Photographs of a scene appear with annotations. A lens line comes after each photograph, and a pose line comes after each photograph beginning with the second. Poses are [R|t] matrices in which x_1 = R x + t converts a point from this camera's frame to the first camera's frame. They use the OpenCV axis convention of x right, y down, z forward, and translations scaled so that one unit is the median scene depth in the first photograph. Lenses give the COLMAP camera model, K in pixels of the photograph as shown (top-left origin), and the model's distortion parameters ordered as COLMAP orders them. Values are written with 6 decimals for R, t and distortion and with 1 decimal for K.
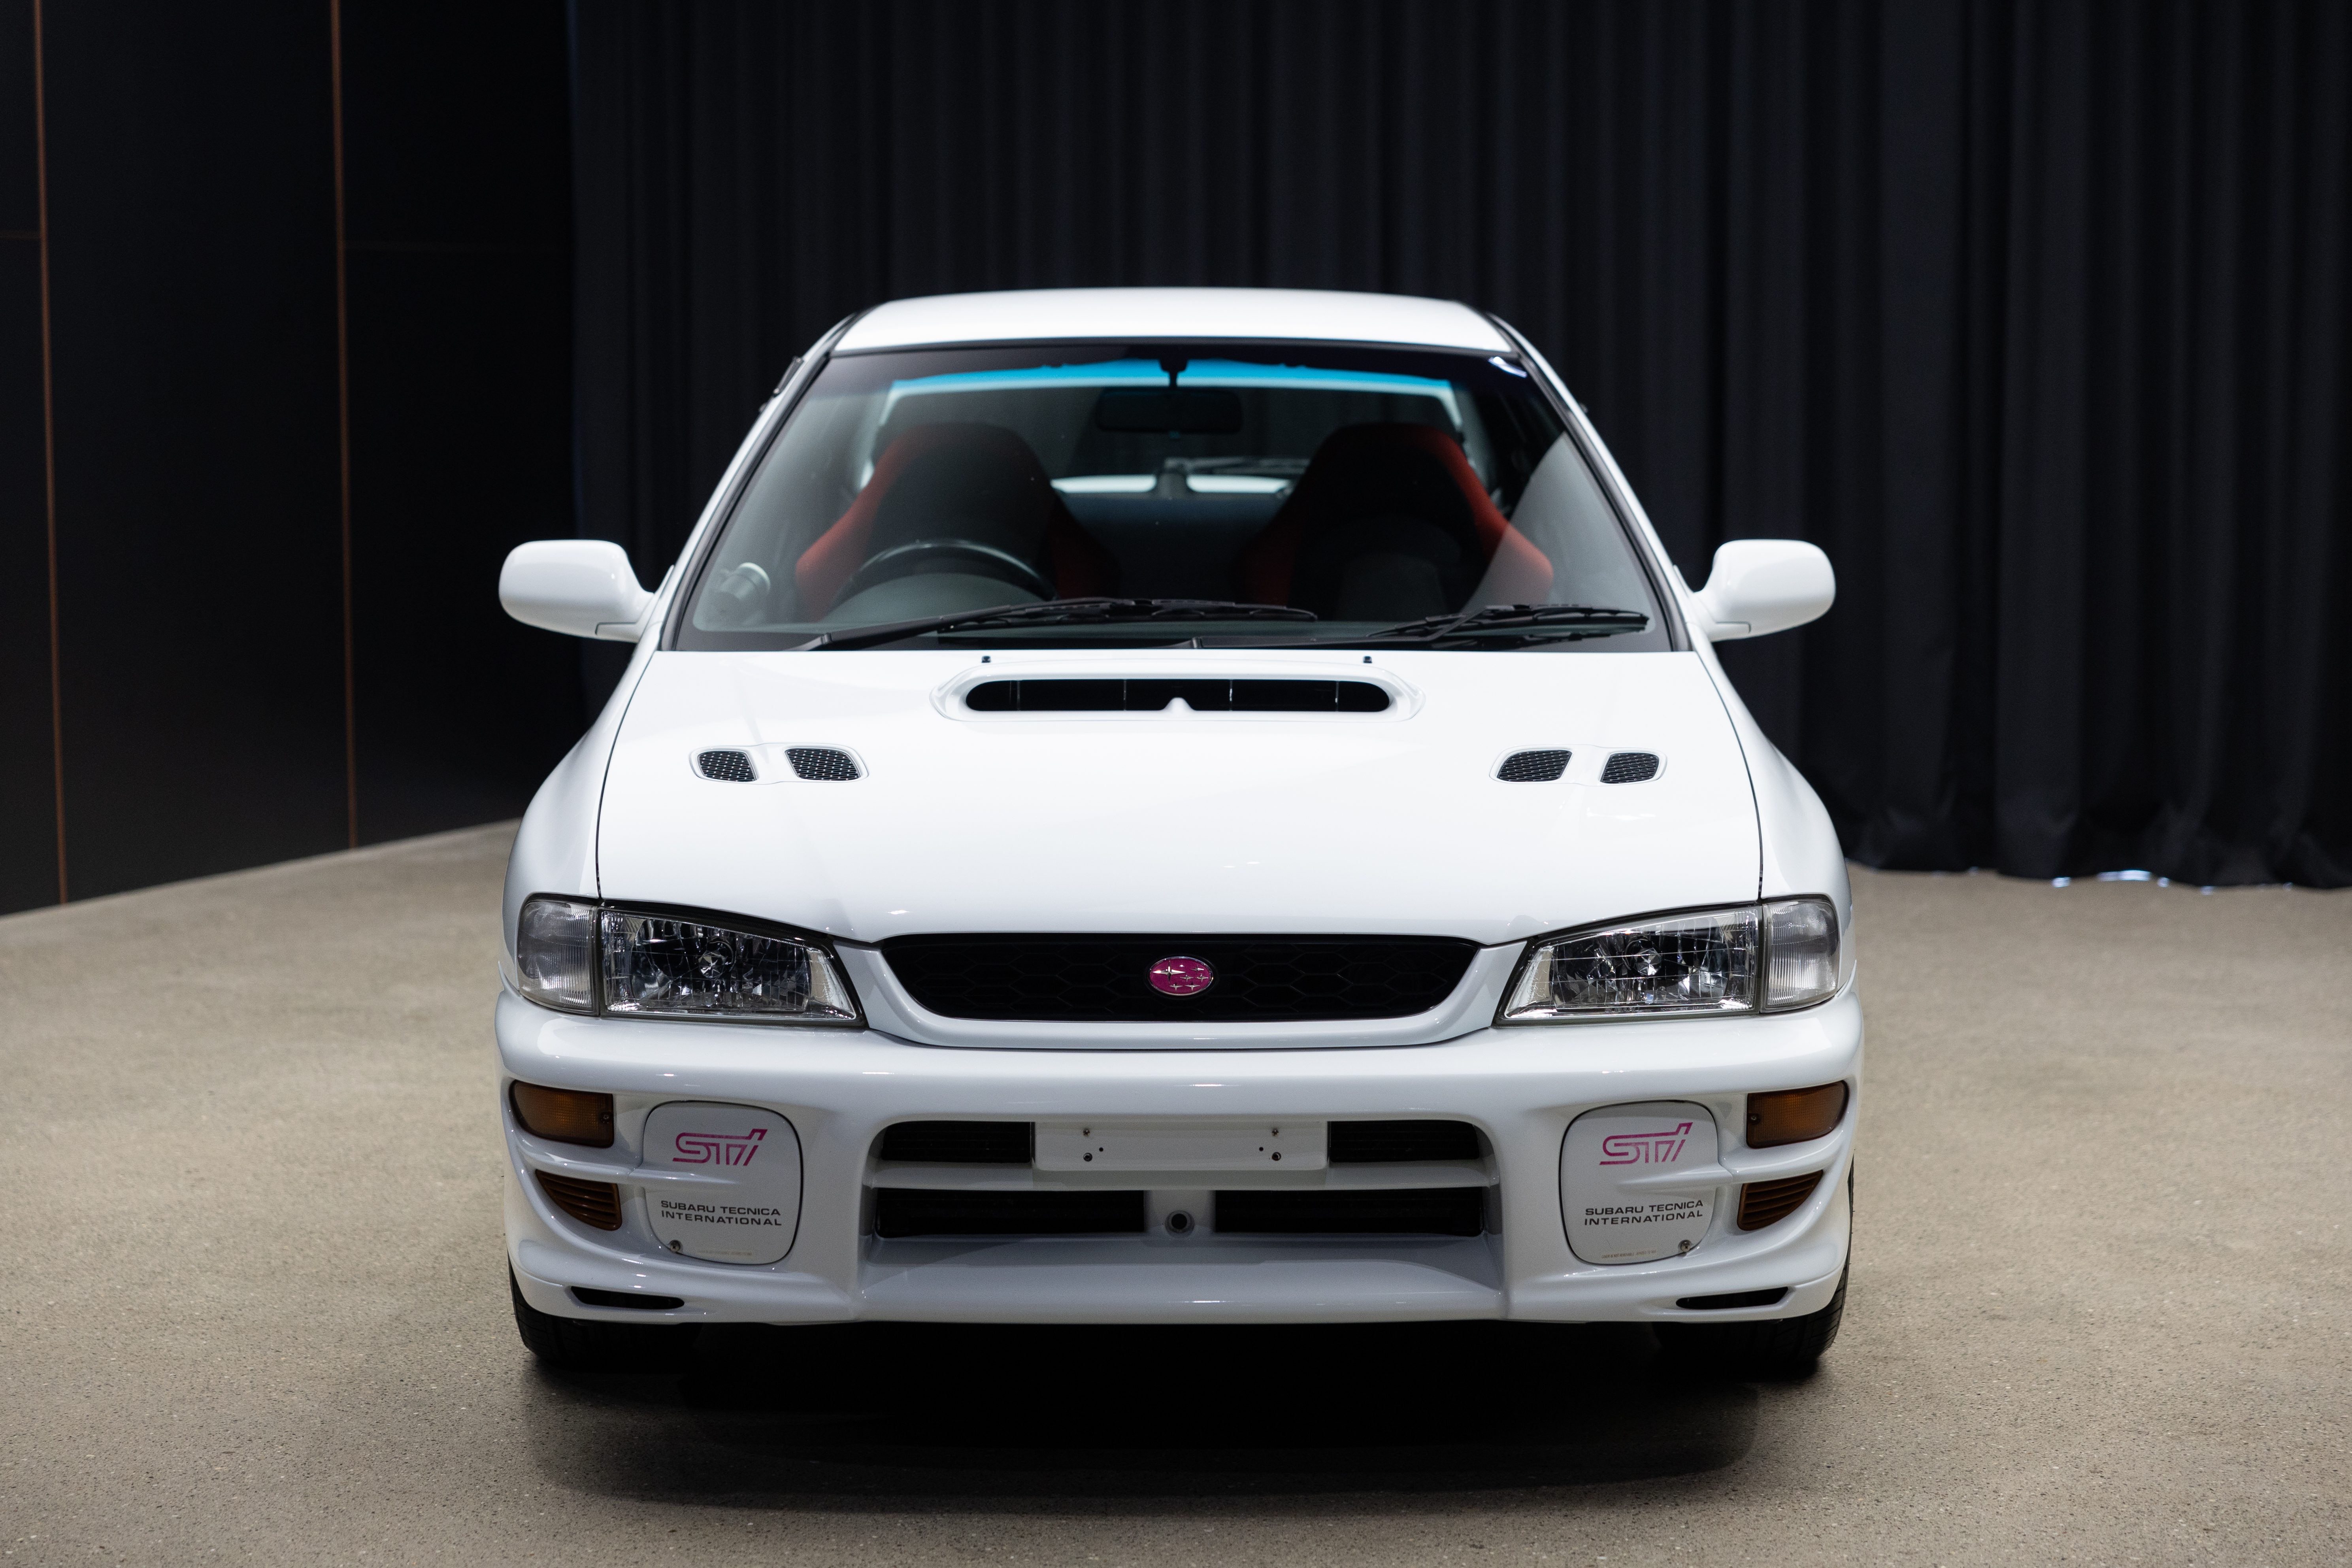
lens RADIAL K [[4751.5, 0, 1176.0], [0, 4751.5, 784.0], [0, 0, 1]] dist [-0.012863, 0.017314]
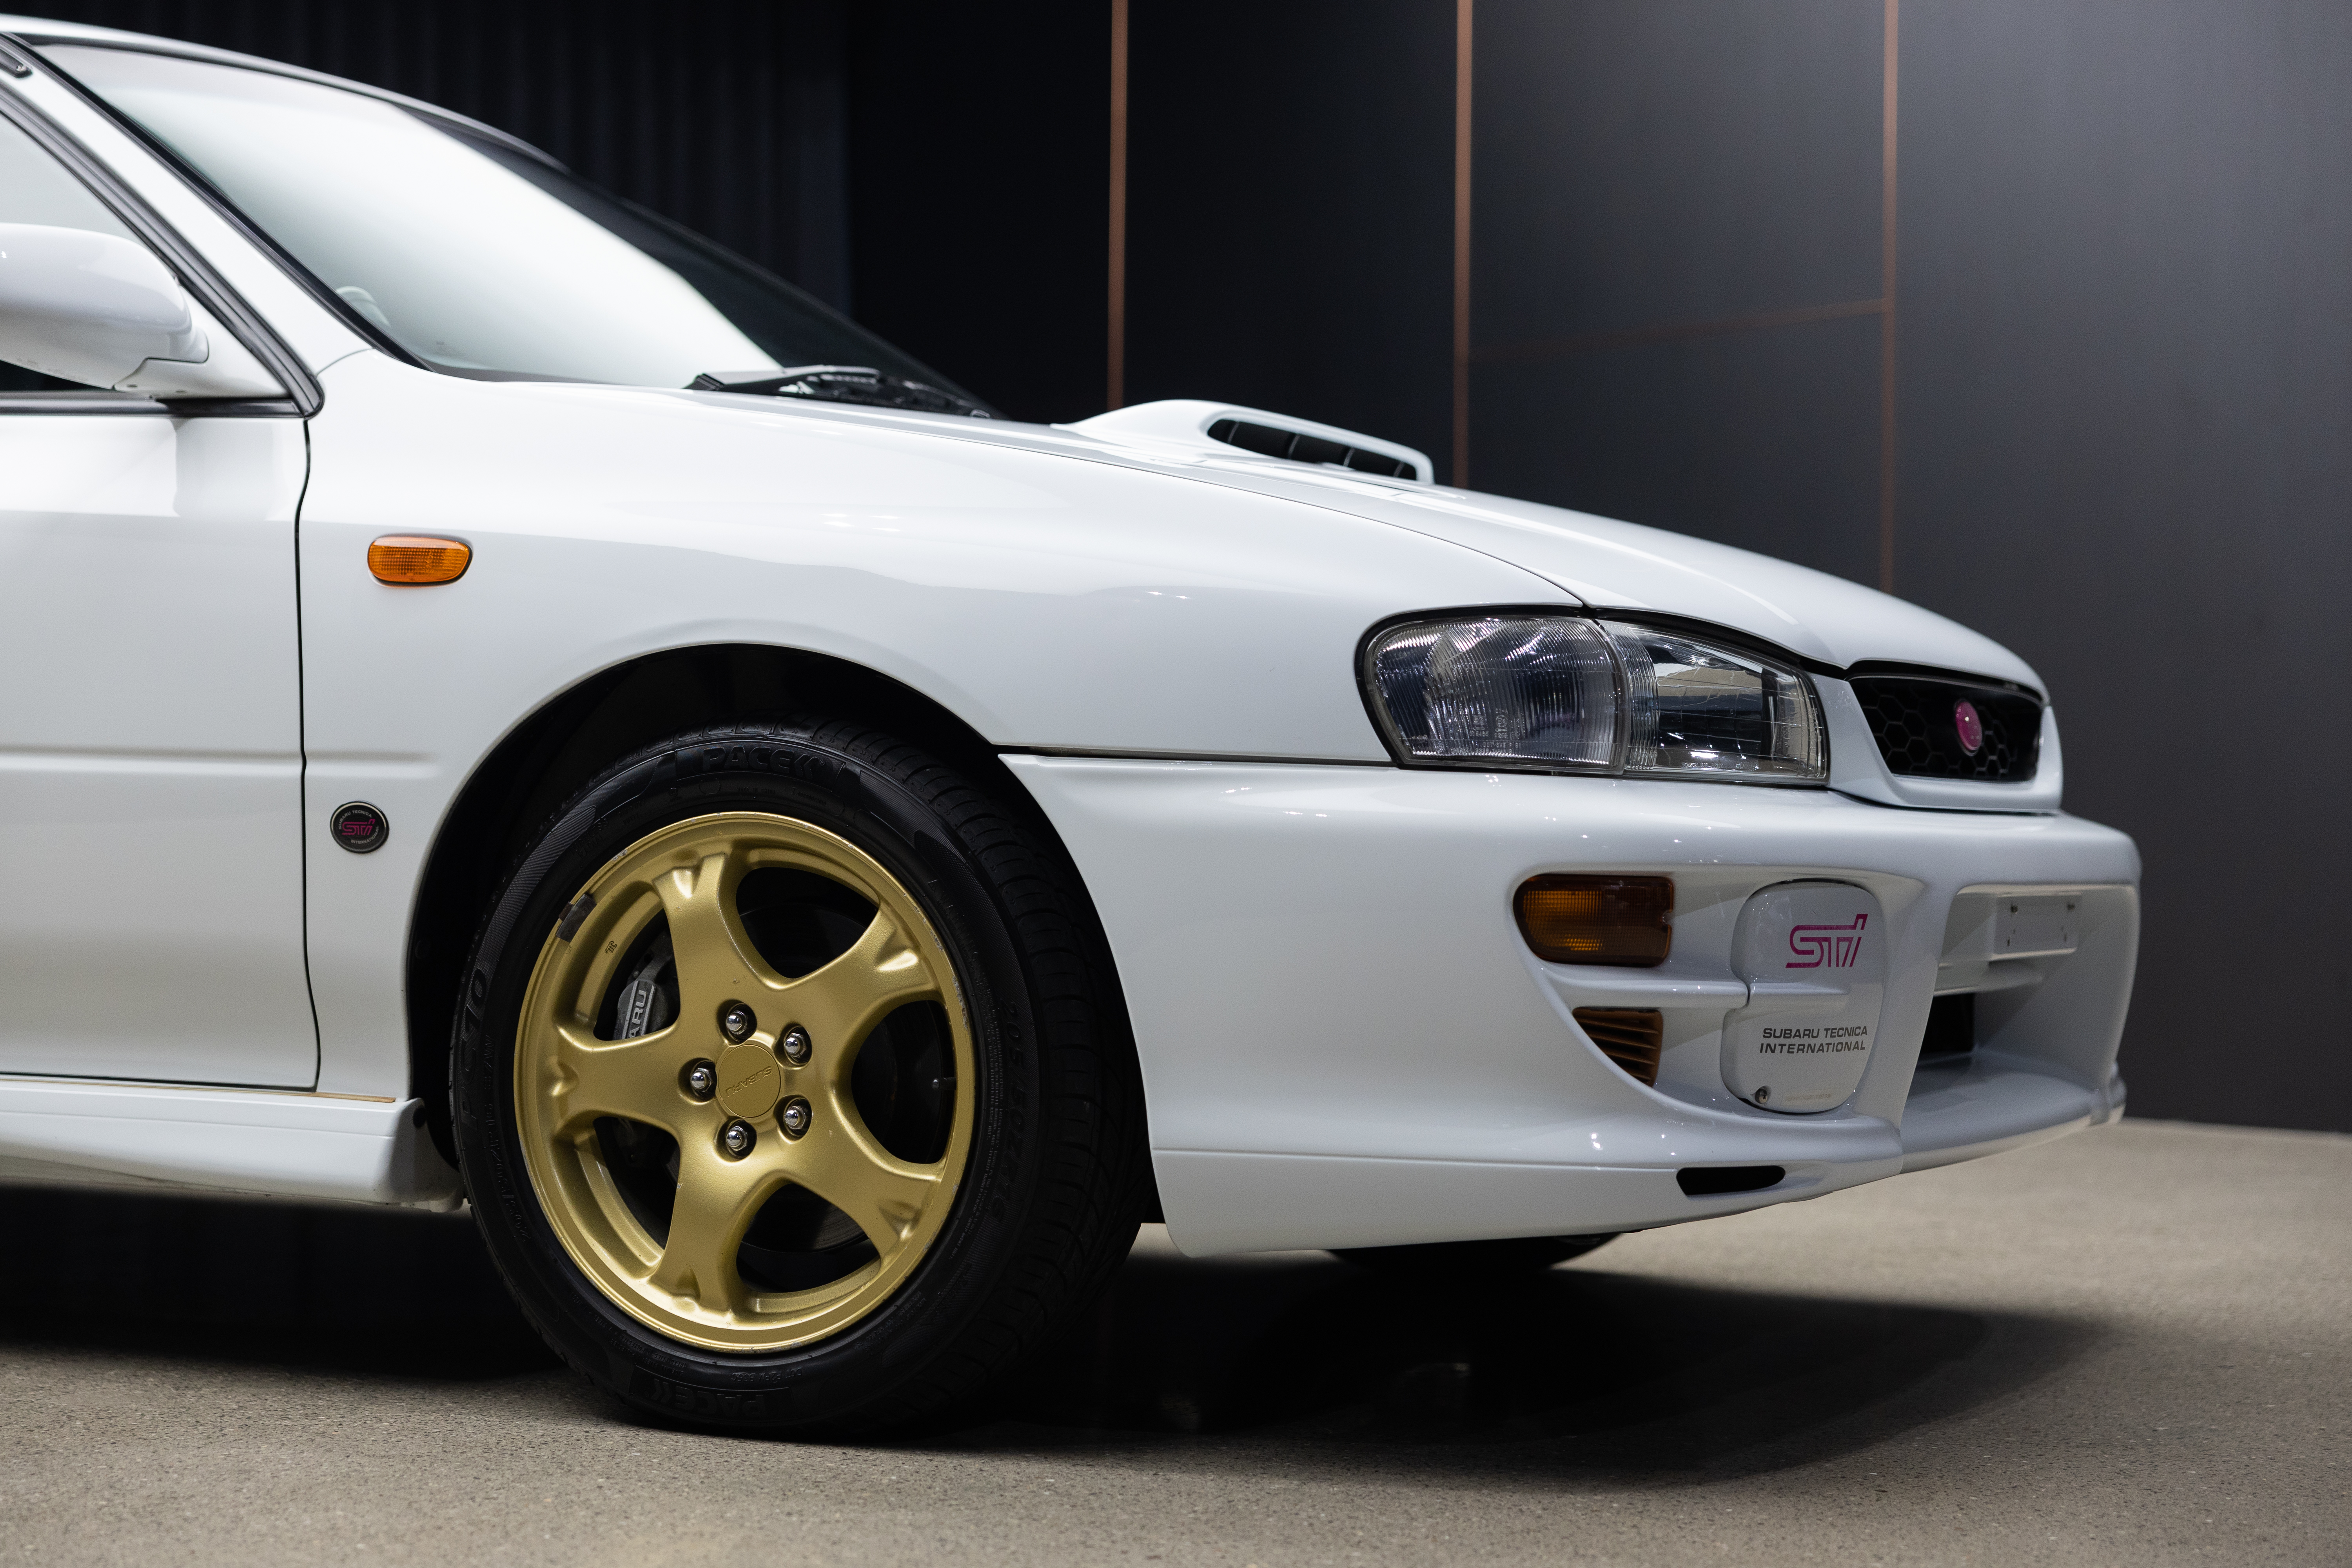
lens RADIAL K [[3933.6, 0, 1176.0], [0, 3933.6, 784.0], [0, 0, 1]] dist [0.005789, 0.055378]
pose [[0.446280, 0.019077, 0.894690, -0.662557], [0.071807, 0.995786, -0.057051, 0.078837], [-0.892008, 0.089705, 0.443029, 0.820047]]
